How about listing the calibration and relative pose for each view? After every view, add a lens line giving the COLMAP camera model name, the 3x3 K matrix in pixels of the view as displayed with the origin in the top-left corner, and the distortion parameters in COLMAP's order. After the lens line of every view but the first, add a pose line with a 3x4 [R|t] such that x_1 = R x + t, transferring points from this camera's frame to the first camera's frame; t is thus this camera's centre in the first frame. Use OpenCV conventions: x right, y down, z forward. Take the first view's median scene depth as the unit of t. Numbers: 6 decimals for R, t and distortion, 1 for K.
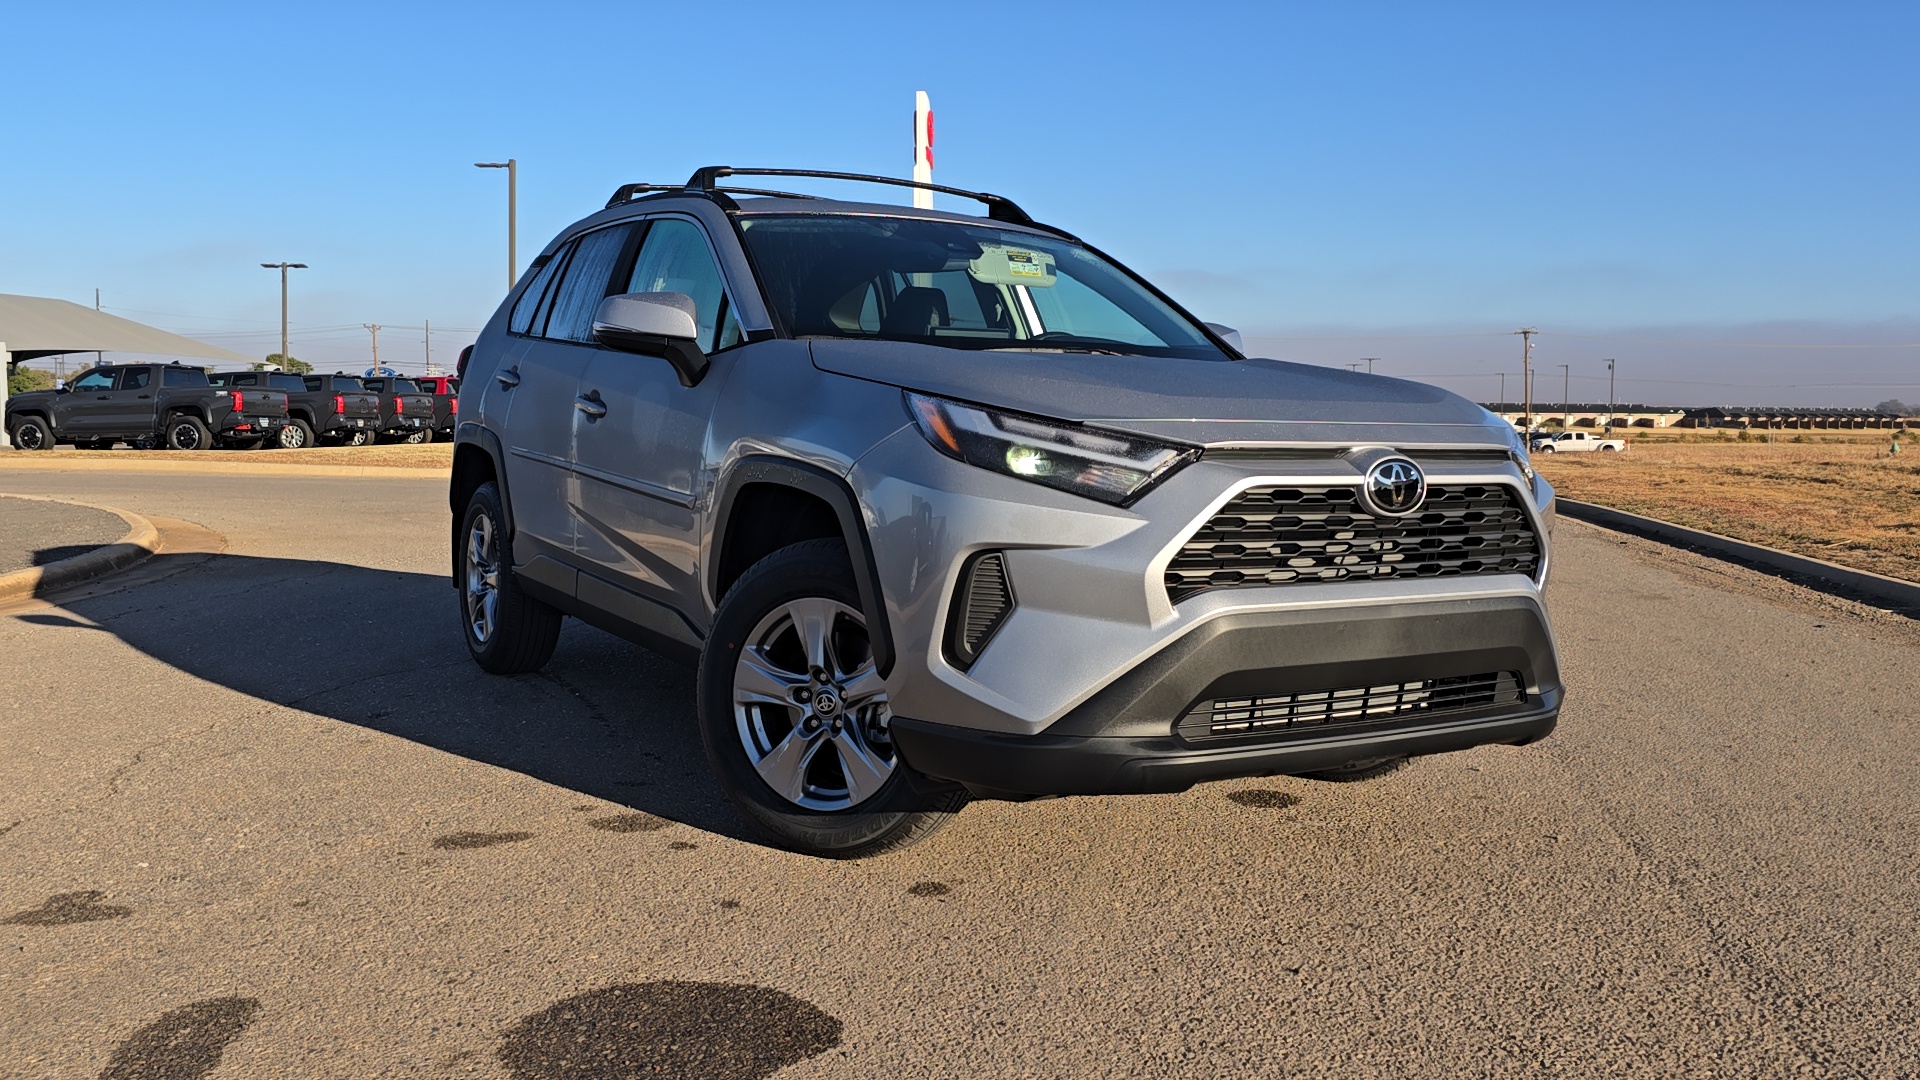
lens RADIAL K [[1618.6, 0, 960.0], [0, 1618.6, 540.0], [0, 0, 1]] dist [0.002871, 0.003441]
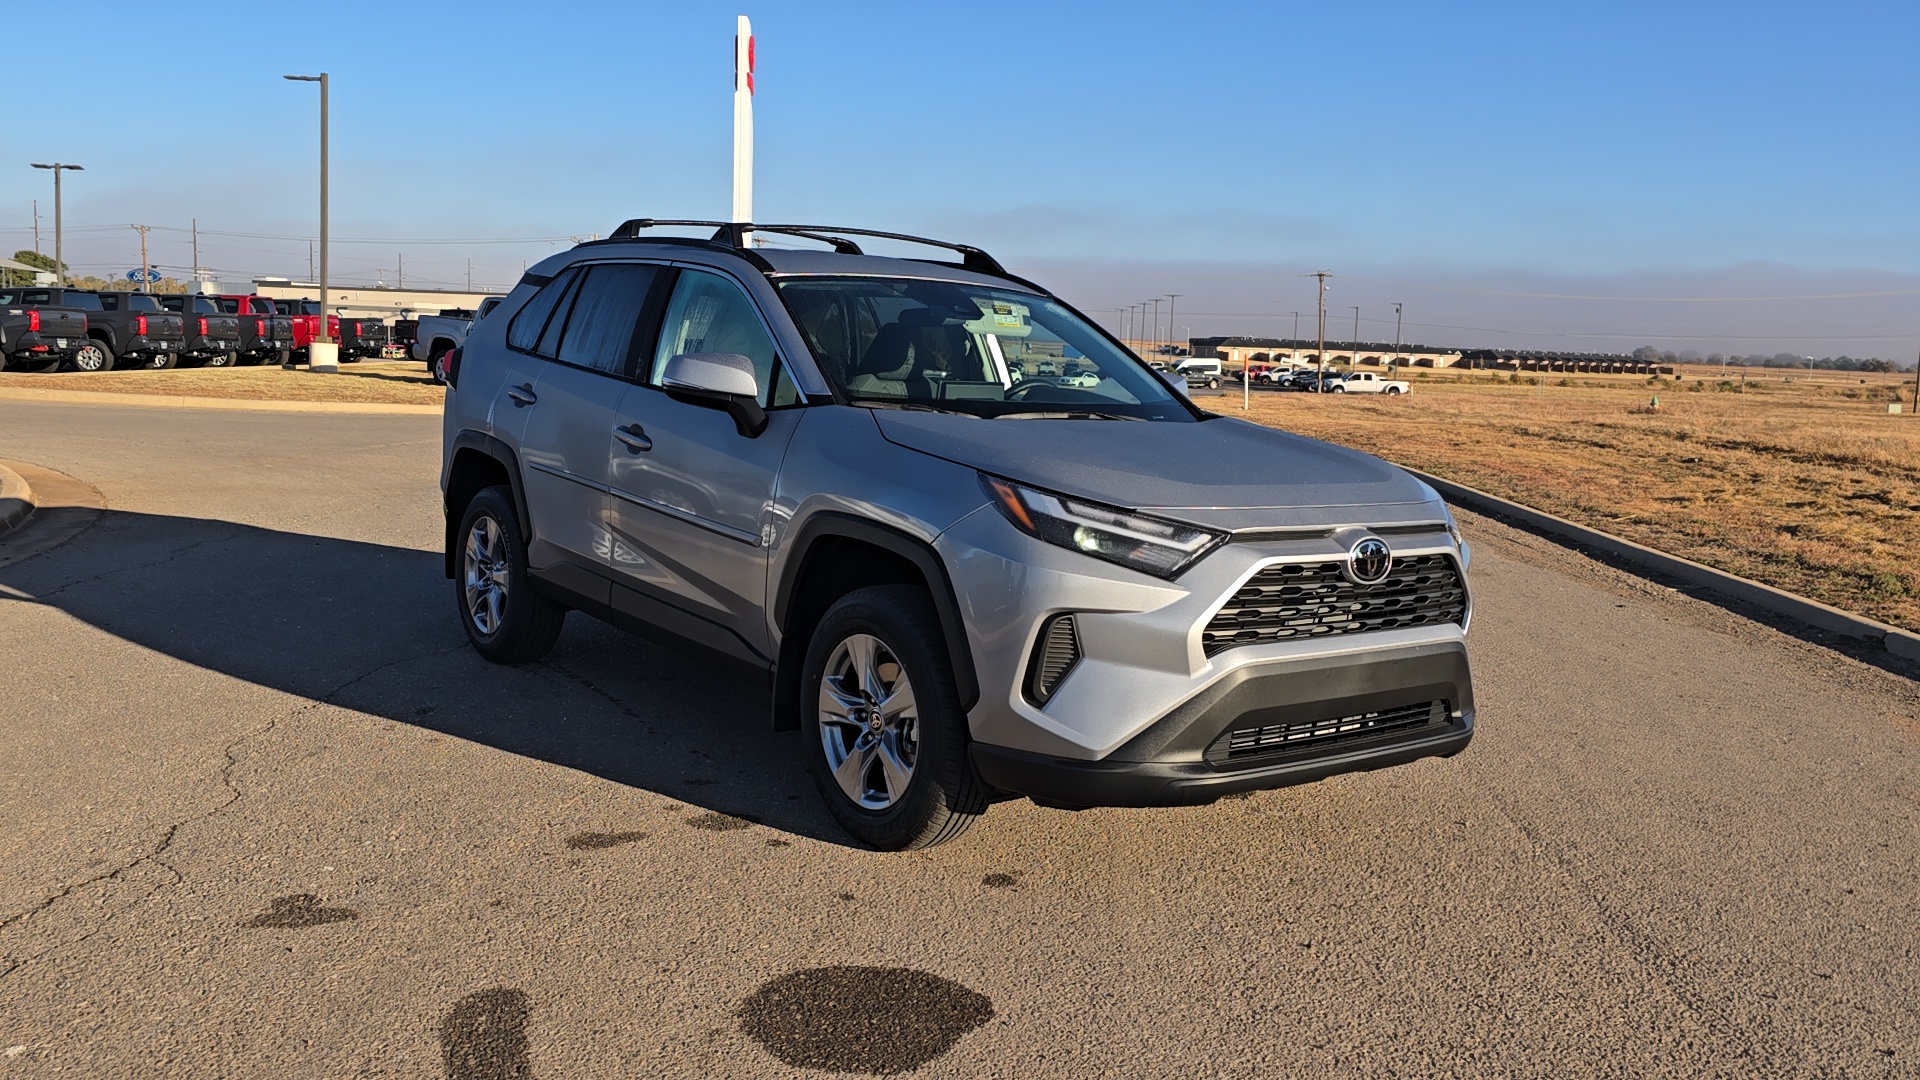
lens RADIAL K [[1618.6, 0, 960.0], [0, 1618.6, 540.0], [0, 0, 1]] dist [0.002871, 0.003441]
pose [[0.992071, 0.010049, 0.125276, -0.193853], [-0.016111, 0.998743, 0.047472, -0.096110], [-0.124641, -0.049114, 0.990986, -0.197615]]
